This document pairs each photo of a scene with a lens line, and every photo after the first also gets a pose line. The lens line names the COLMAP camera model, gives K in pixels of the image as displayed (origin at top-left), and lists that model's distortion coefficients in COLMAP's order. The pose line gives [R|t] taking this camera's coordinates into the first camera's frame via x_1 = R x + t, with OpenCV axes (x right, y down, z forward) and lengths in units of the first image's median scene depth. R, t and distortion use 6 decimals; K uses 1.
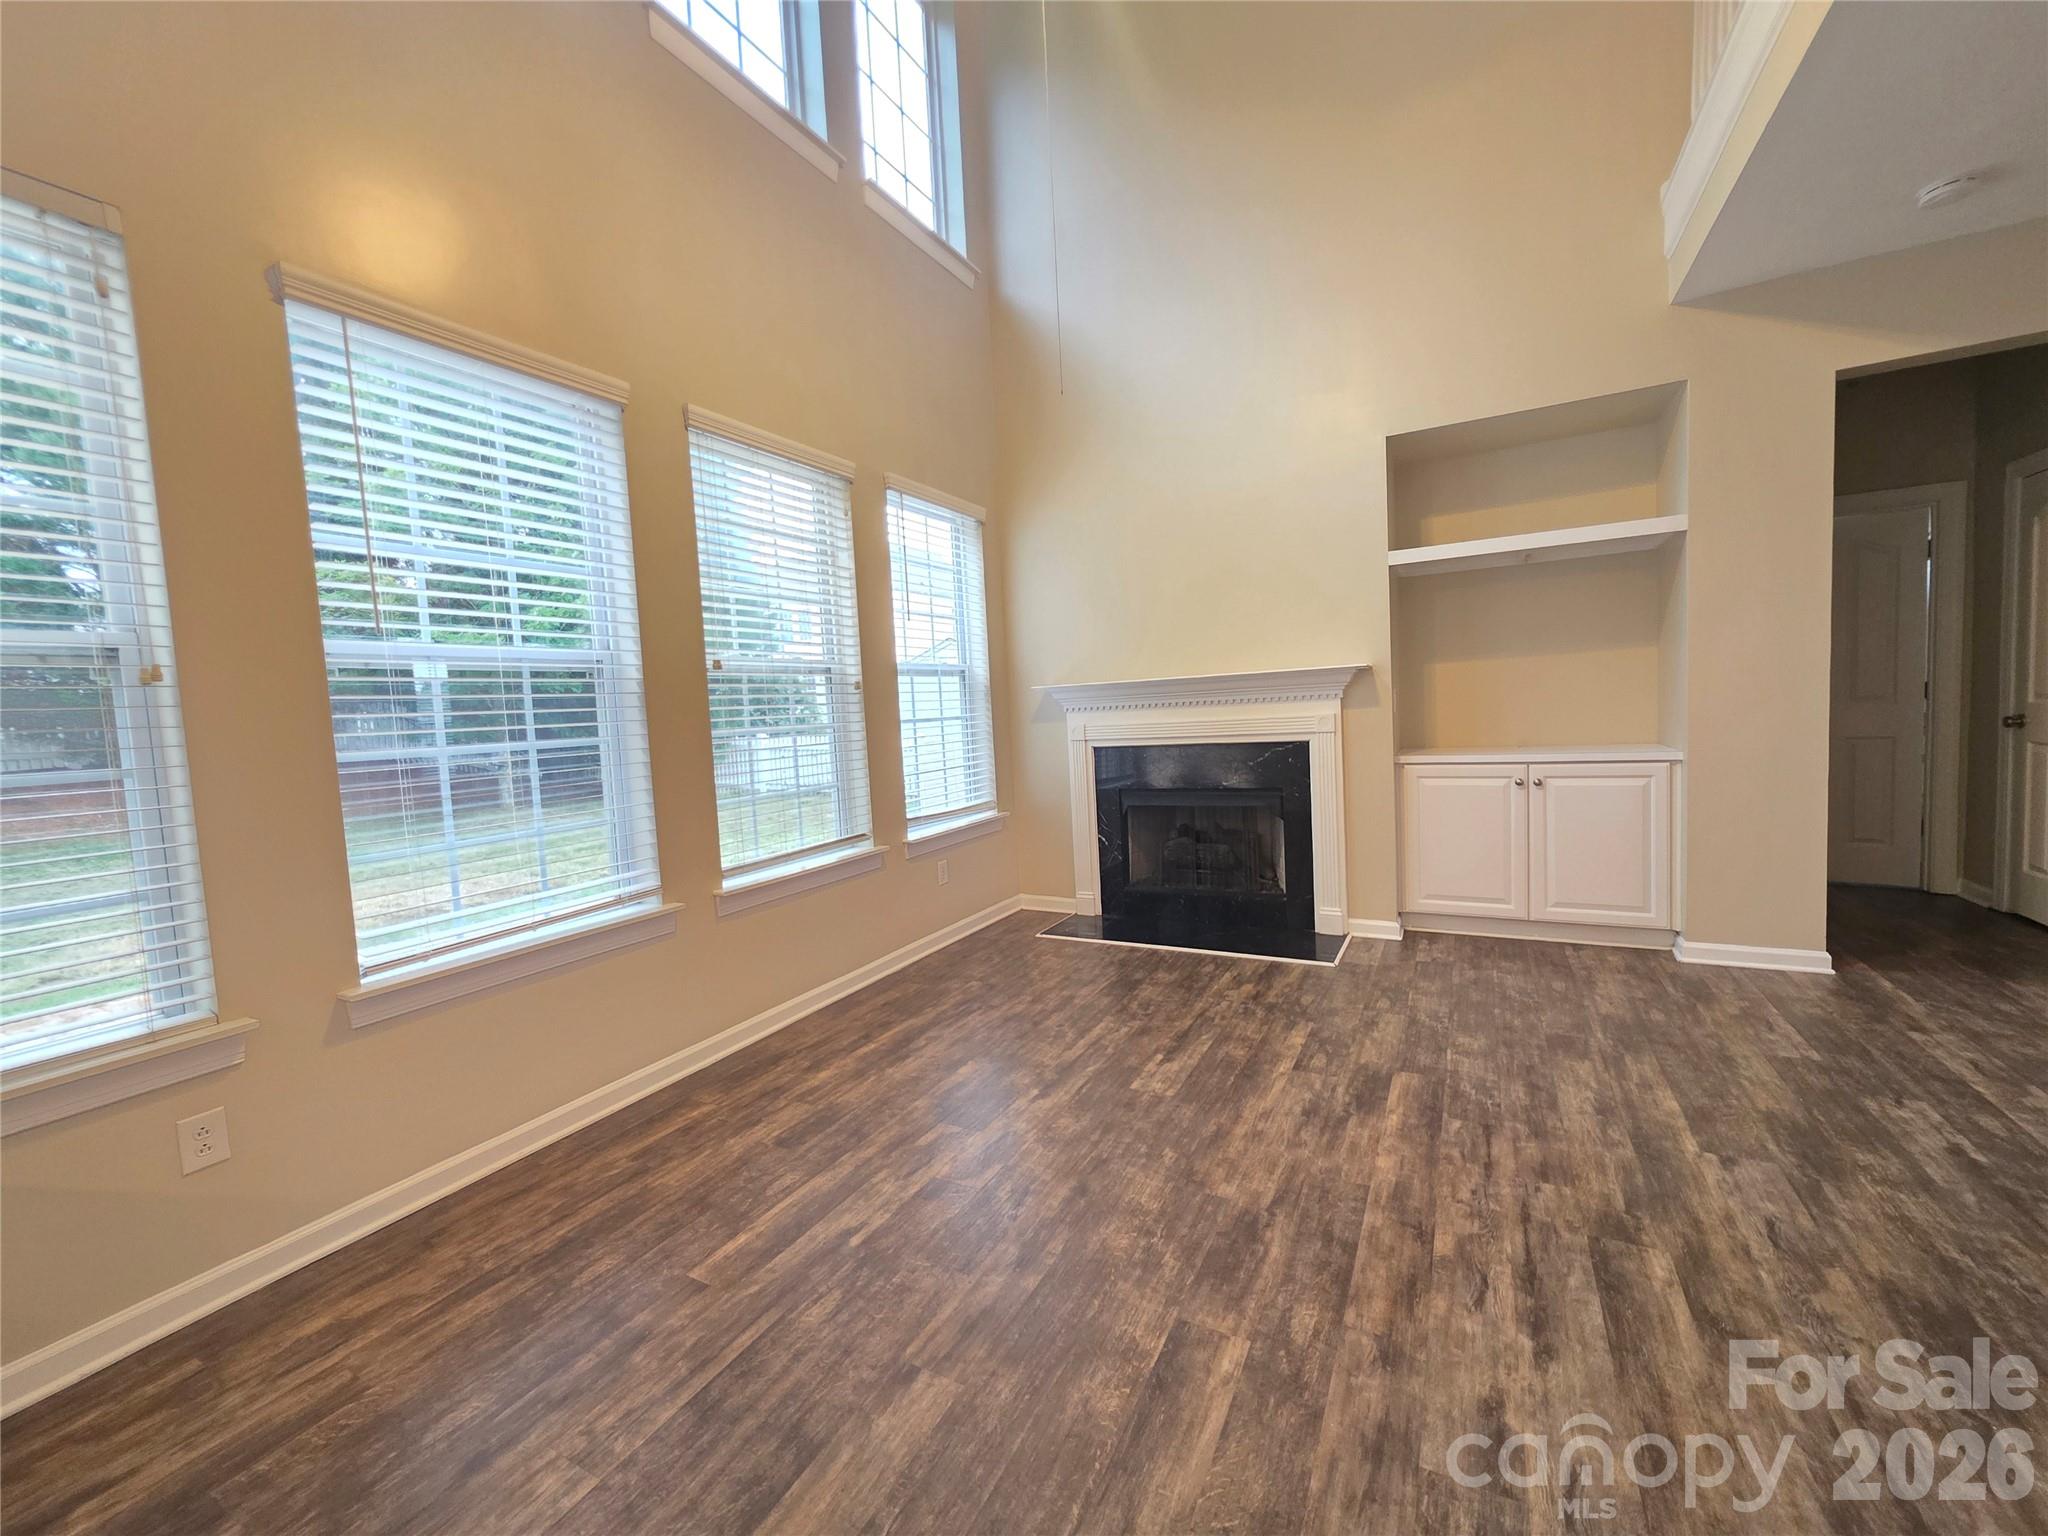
lens RADIAL K [[819.1, 0, 1022.4], [0, 819.1, 766.5], [0, 0, 1]] dist [-0.000960, 0.001243]
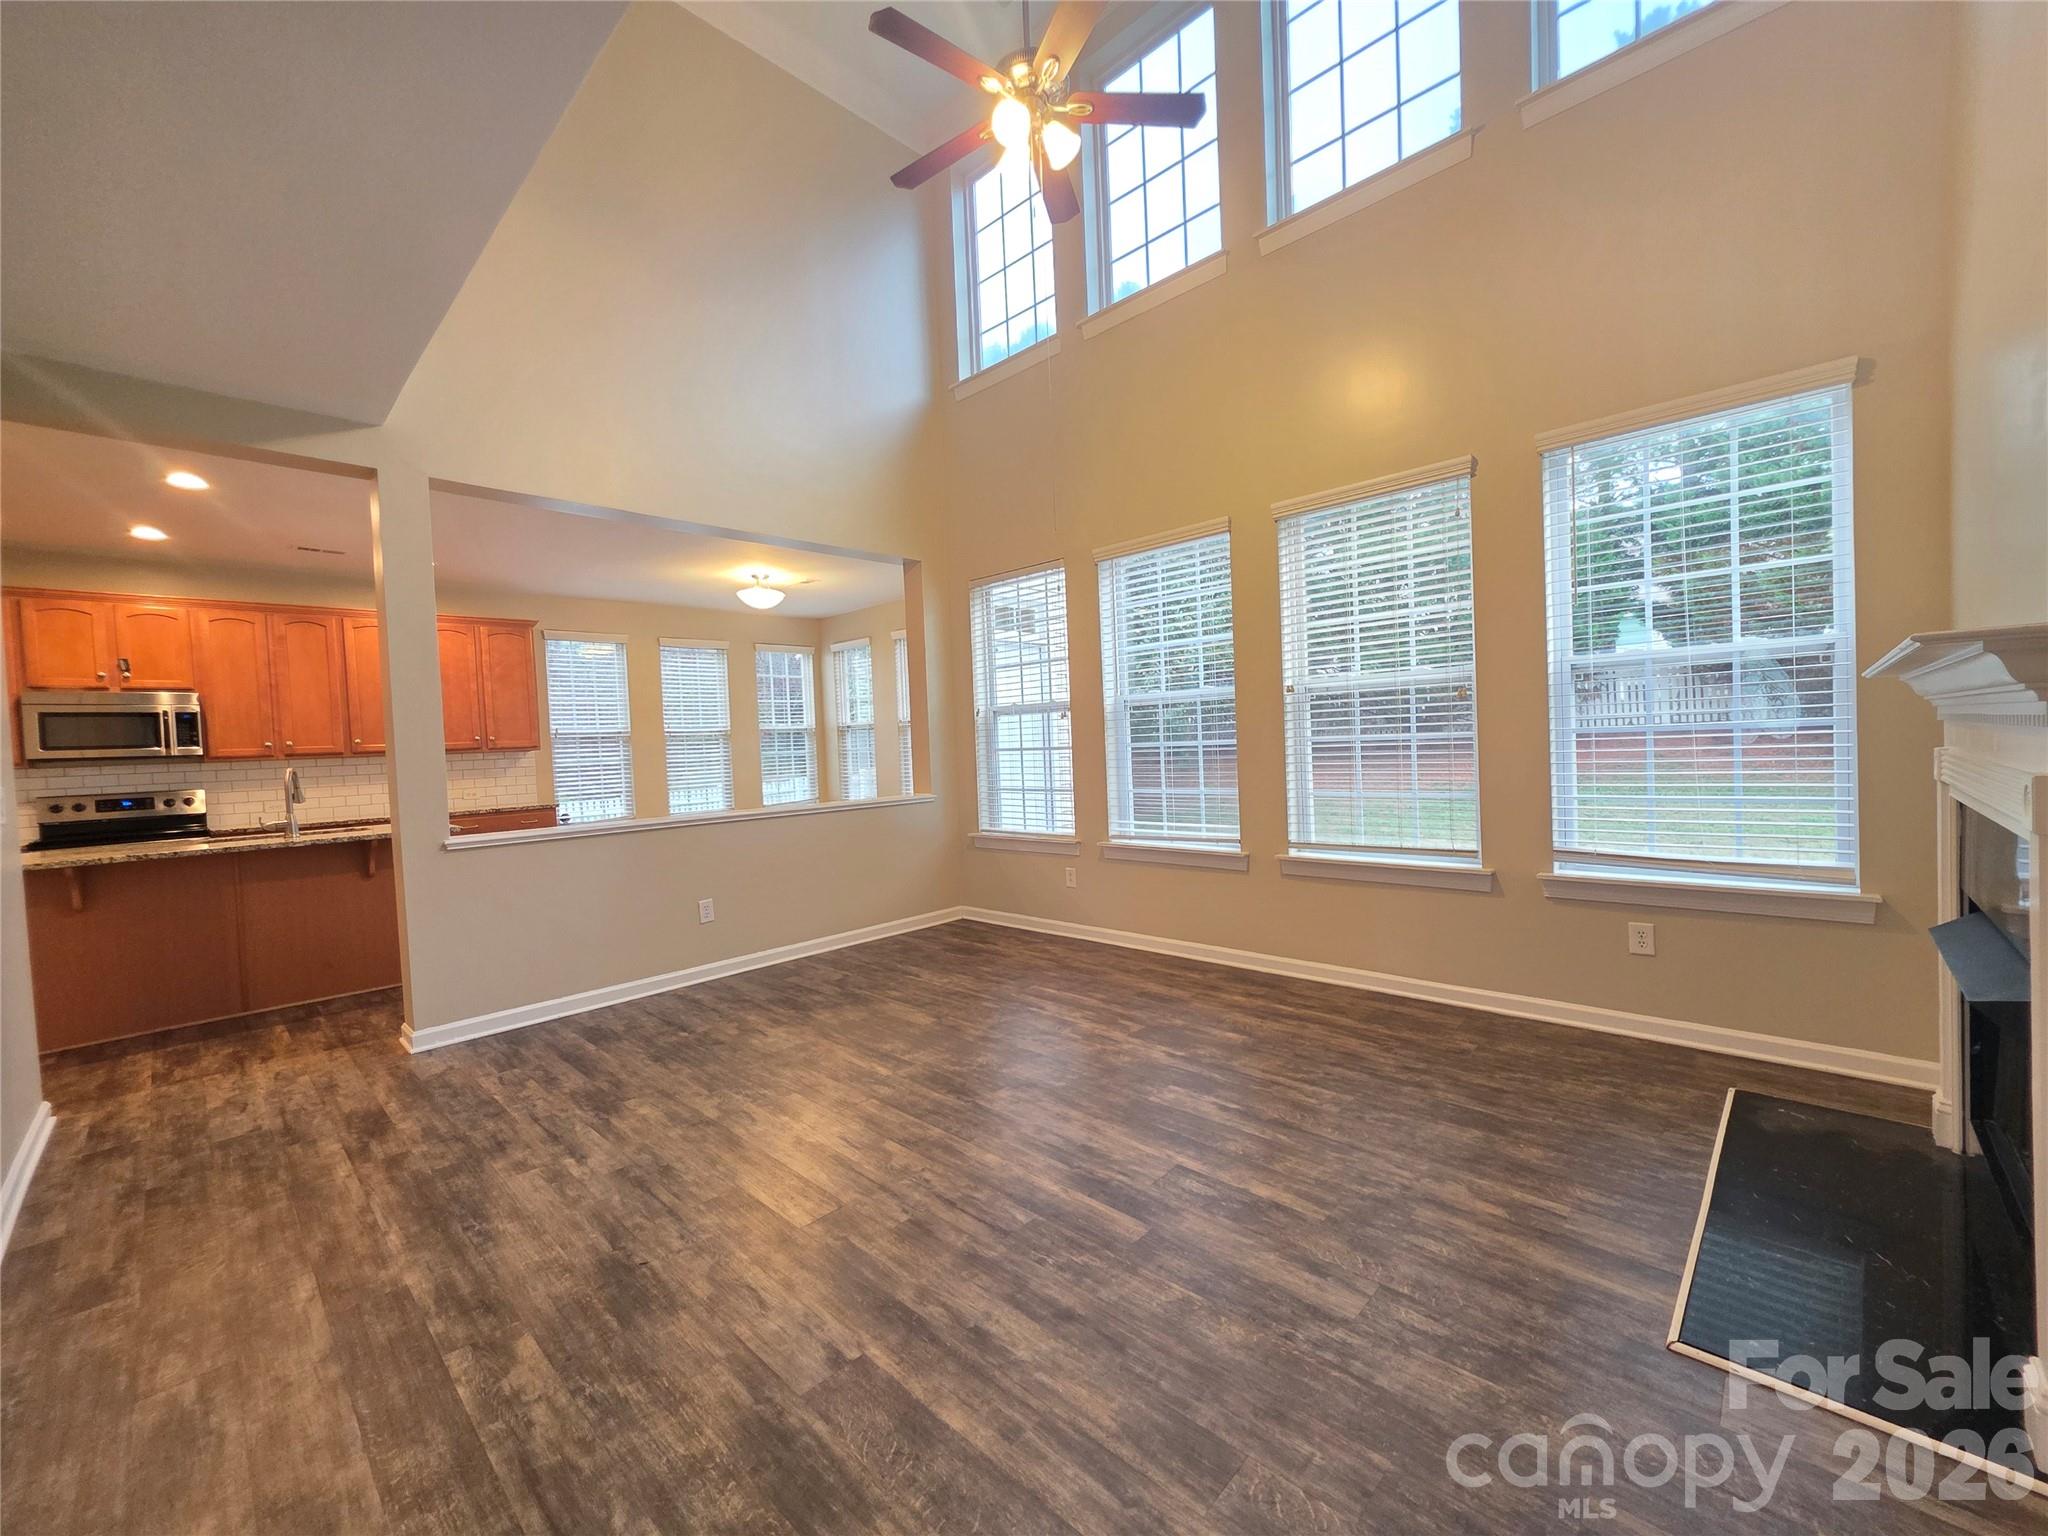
lens RADIAL K [[819.1, 0, 1021.8], [0, 819.1, 767.9], [0, 0, 1]] dist [-0.000960, 0.001243]
pose [[-0.258874, 0.093520, -0.961373, 1.116165], [-0.014587, 0.994810, 0.100701, -0.133095], [0.965801, 0.040093, -0.256166, 0.988844]]
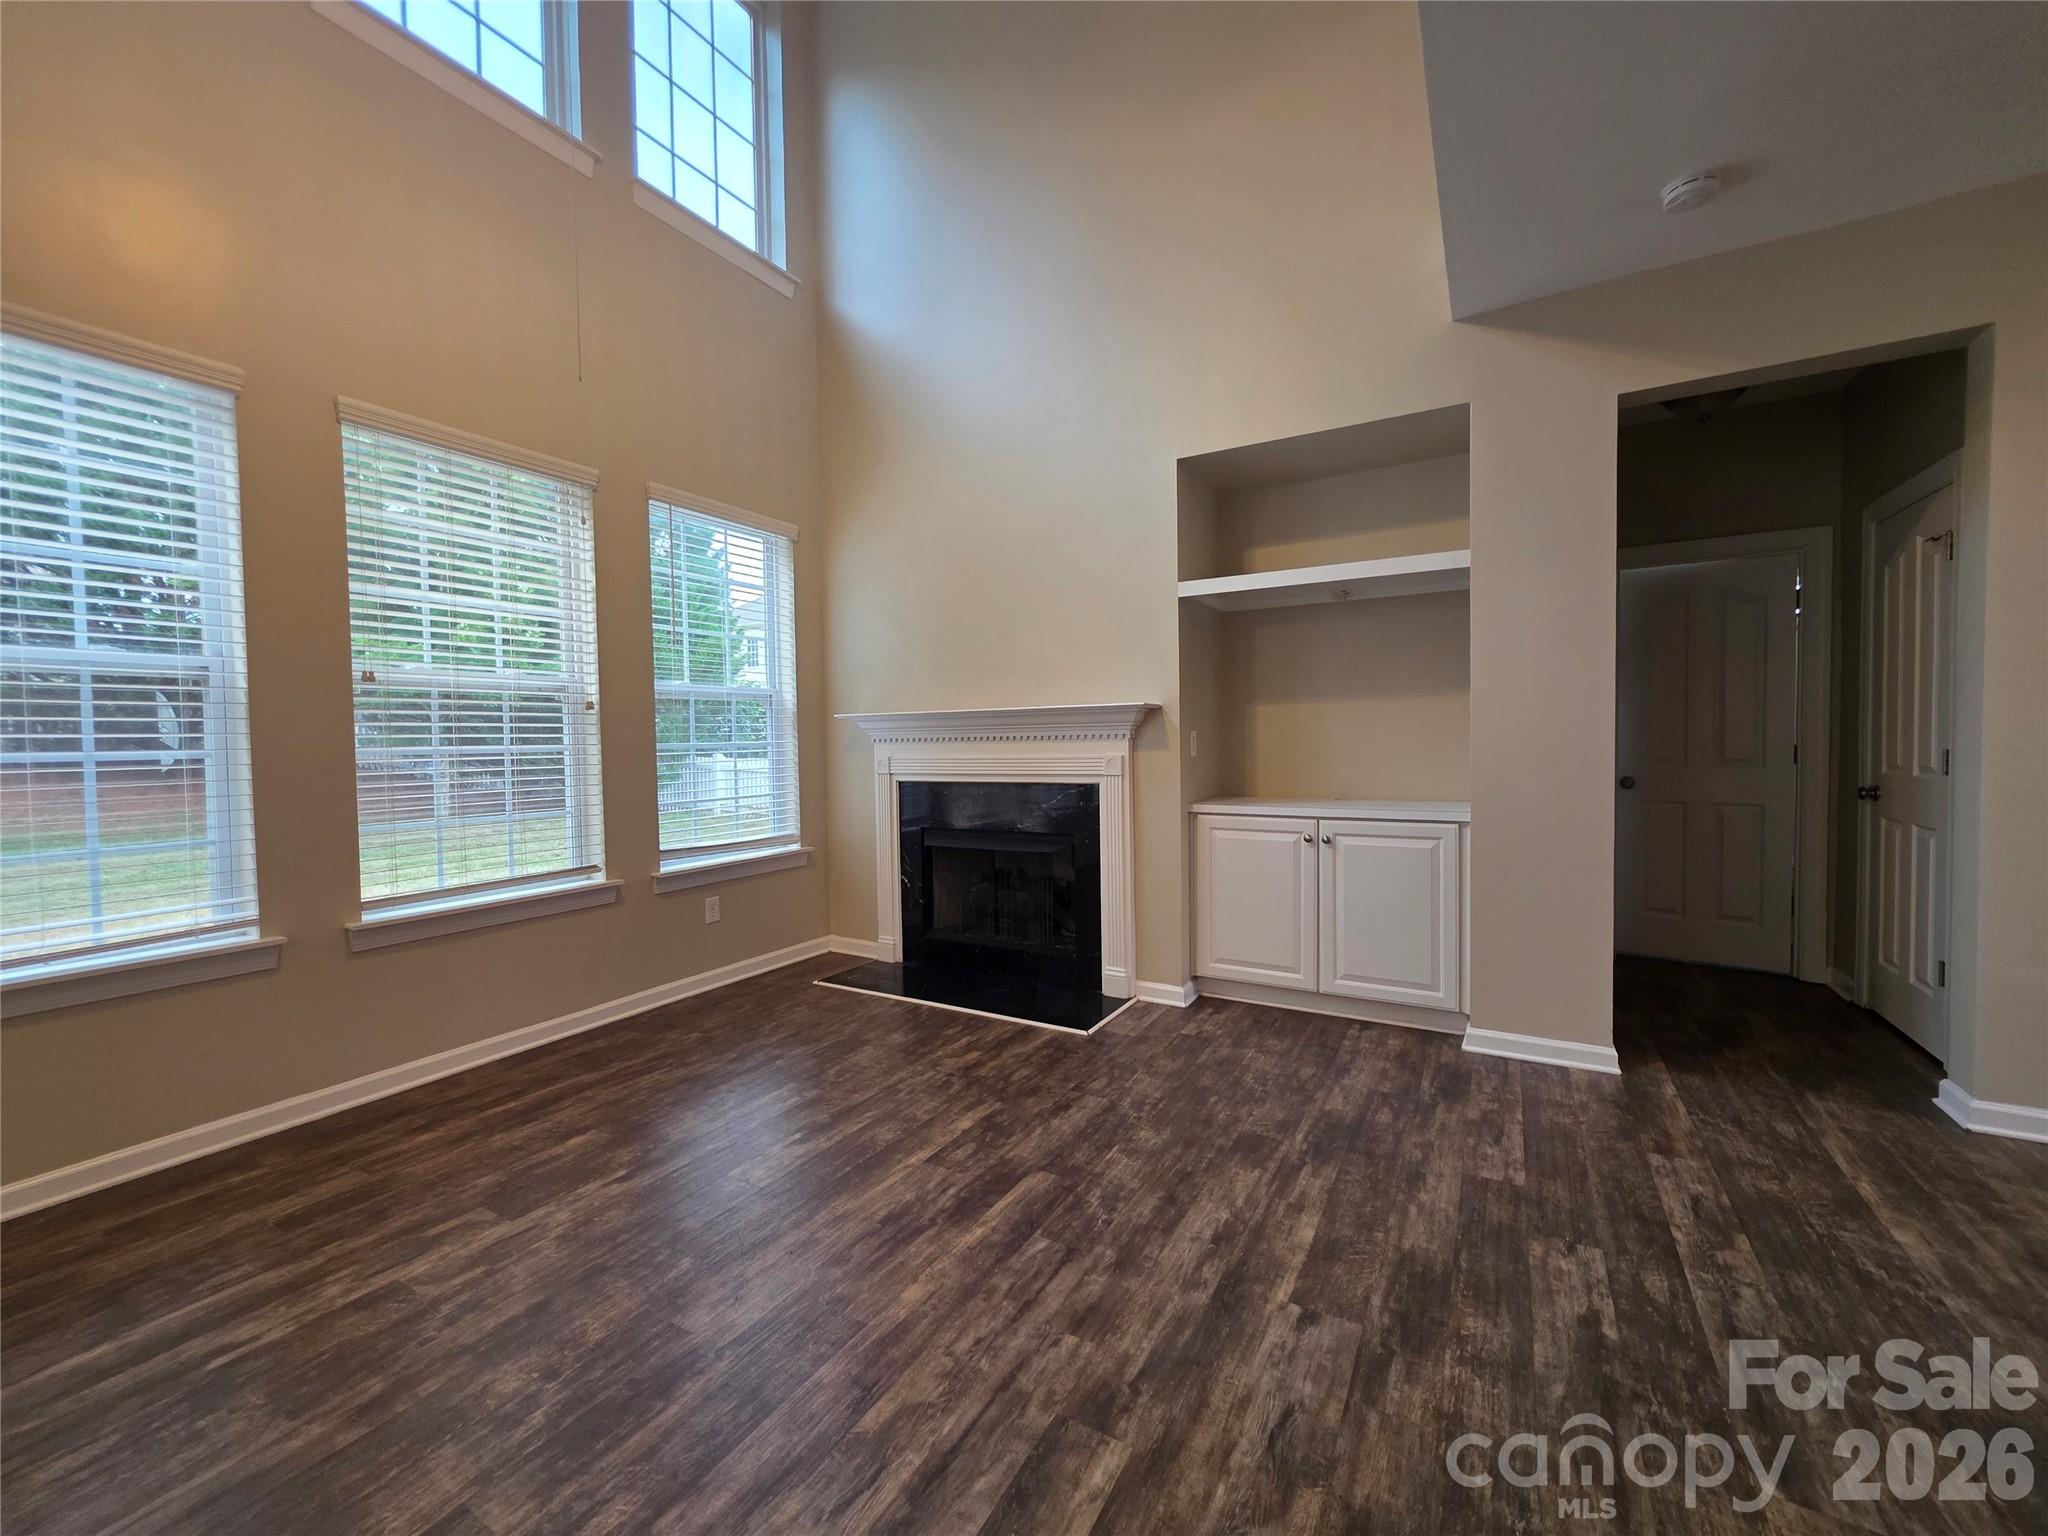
lens RADIAL K [[819.1, 0, 1022.9], [0, 819.1, 767.6], [0, 0, 1]] dist [-0.000960, 0.001243]
pose [[0.998858, 0.038476, -0.028322, 0.419507], [-0.039457, 0.998610, -0.034955, -0.020661], [0.026938, 0.036033, 0.998987, 0.111386]]
